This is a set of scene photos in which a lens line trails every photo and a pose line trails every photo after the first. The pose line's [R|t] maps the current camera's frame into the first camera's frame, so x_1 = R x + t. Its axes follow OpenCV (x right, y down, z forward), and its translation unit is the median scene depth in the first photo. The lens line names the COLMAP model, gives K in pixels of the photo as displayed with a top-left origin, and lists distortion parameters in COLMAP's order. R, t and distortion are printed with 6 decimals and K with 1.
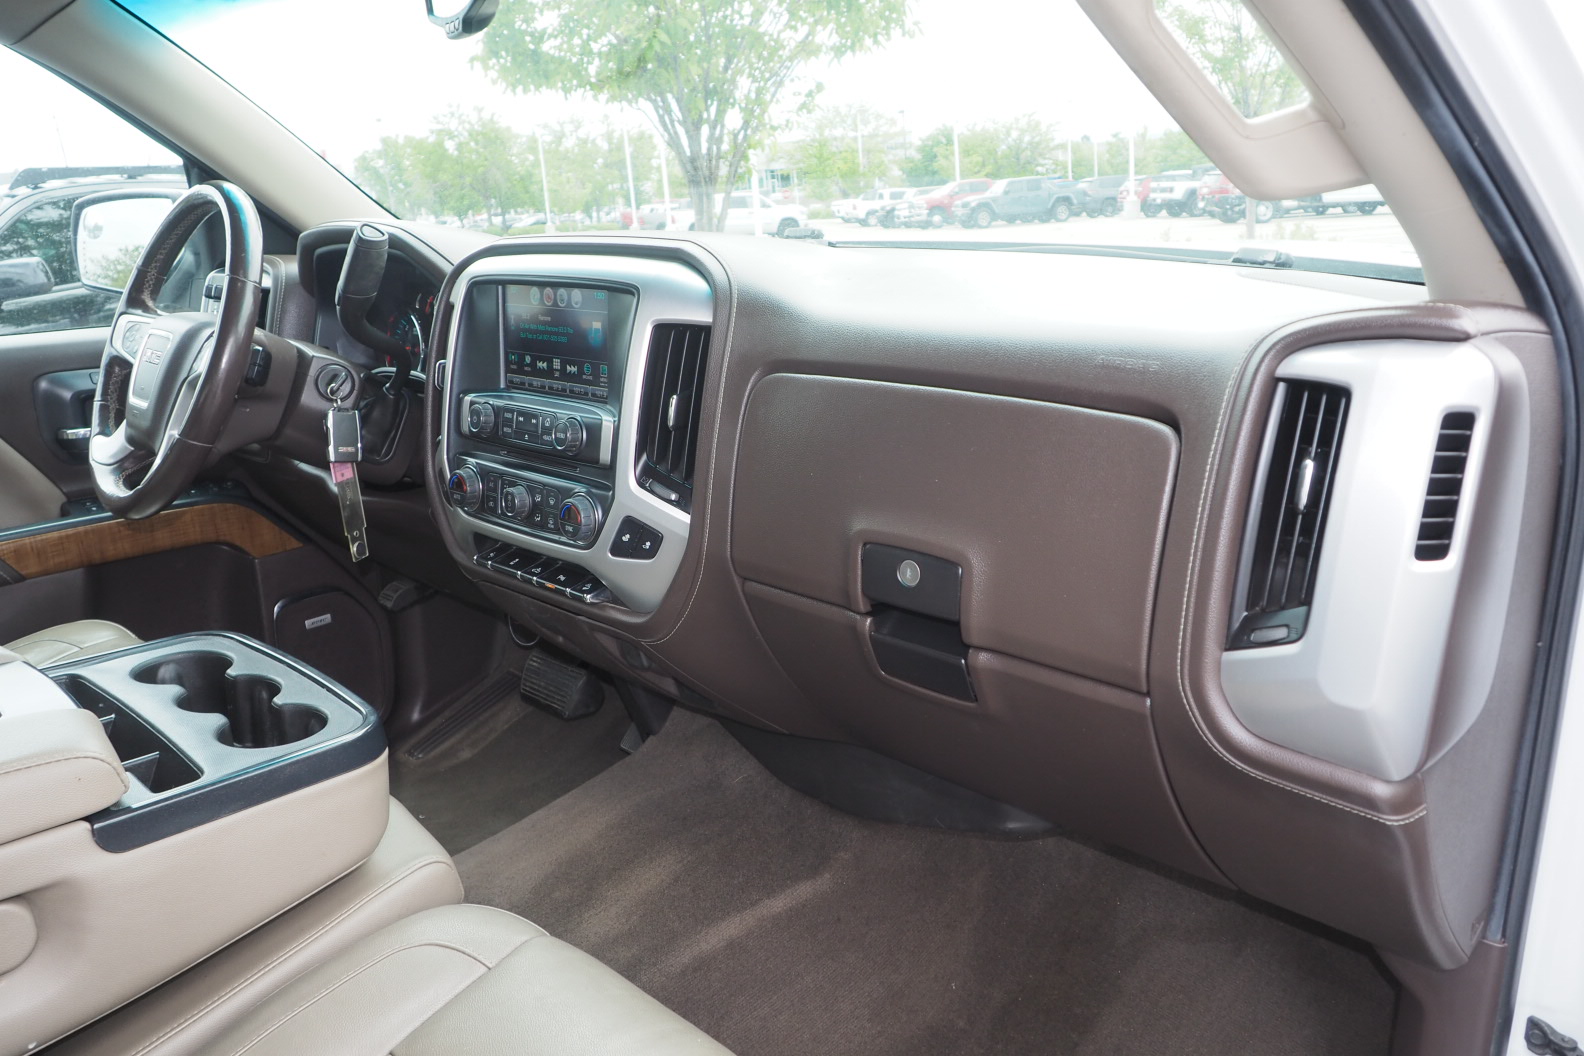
lens RADIAL K [[1205.8, 0, 756.2], [0, 1205.8, 526.9], [0, 0, 1]] dist [-0.016300, -0.007710]
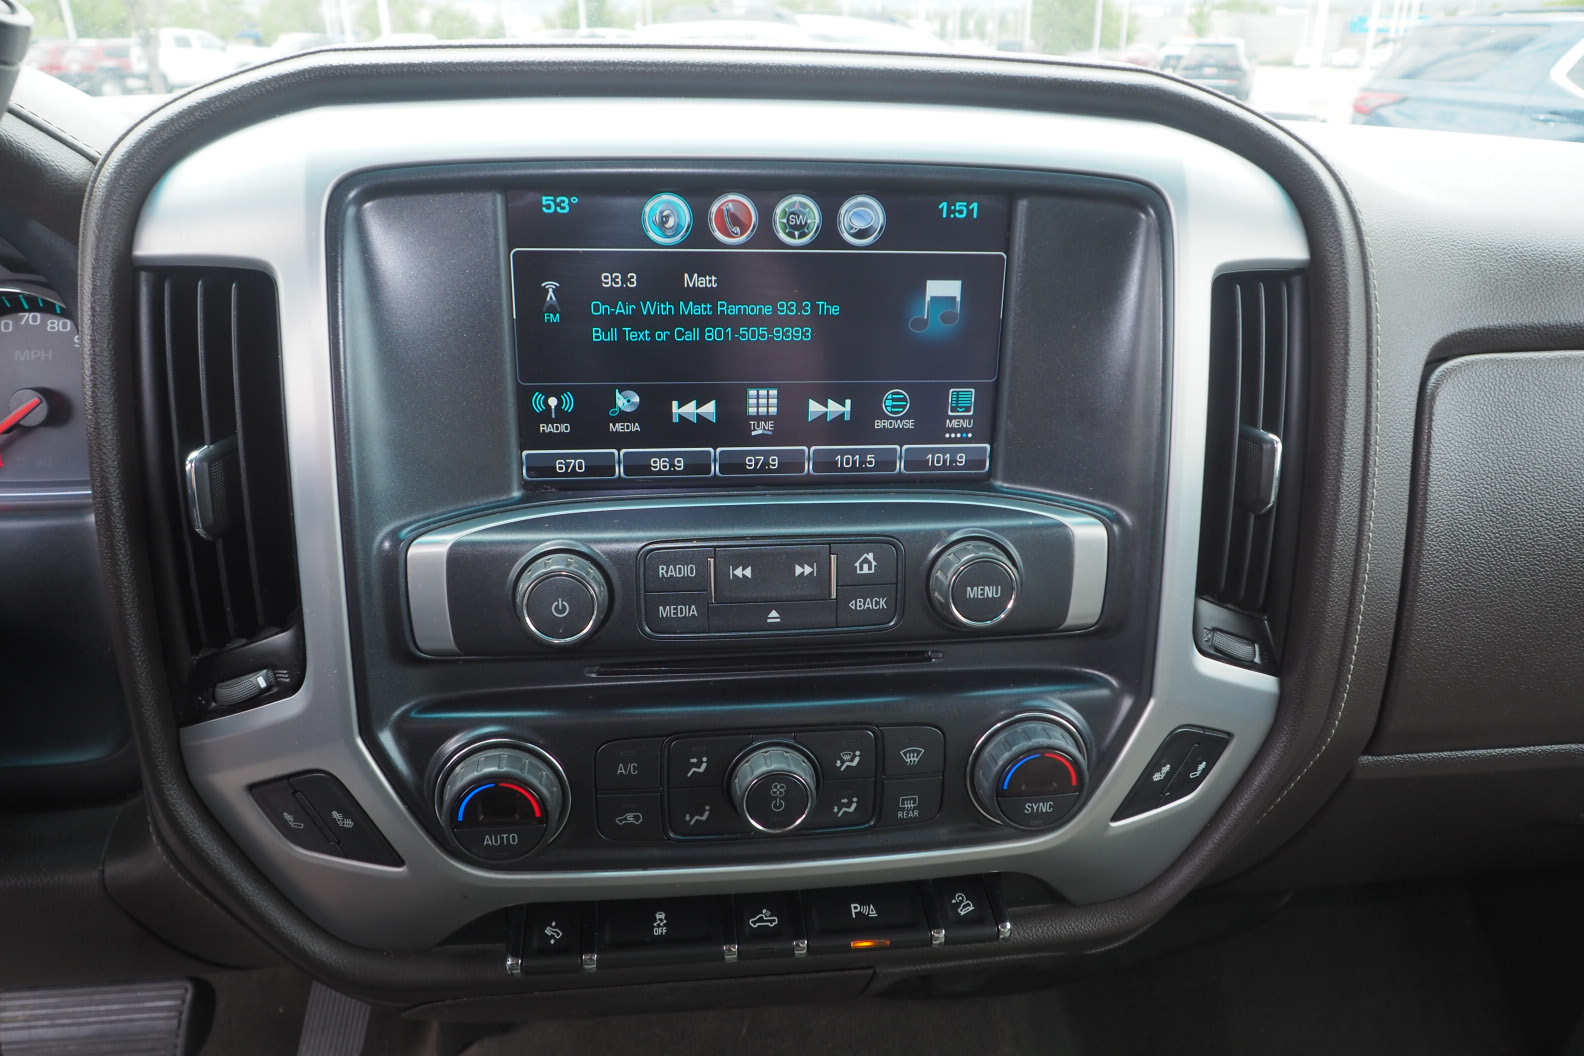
lens RADIAL K [[1129.5, 0, 790.3], [0, 1129.5, 533.8], [0, 0, 1]] dist [-0.037366, 0.001708]
pose [[0.602030, -0.262213, 0.754191, -0.448367], [0.169293, 0.964984, 0.200363, -0.169761], [-0.780320, 0.007055, 0.625341, 0.801948]]
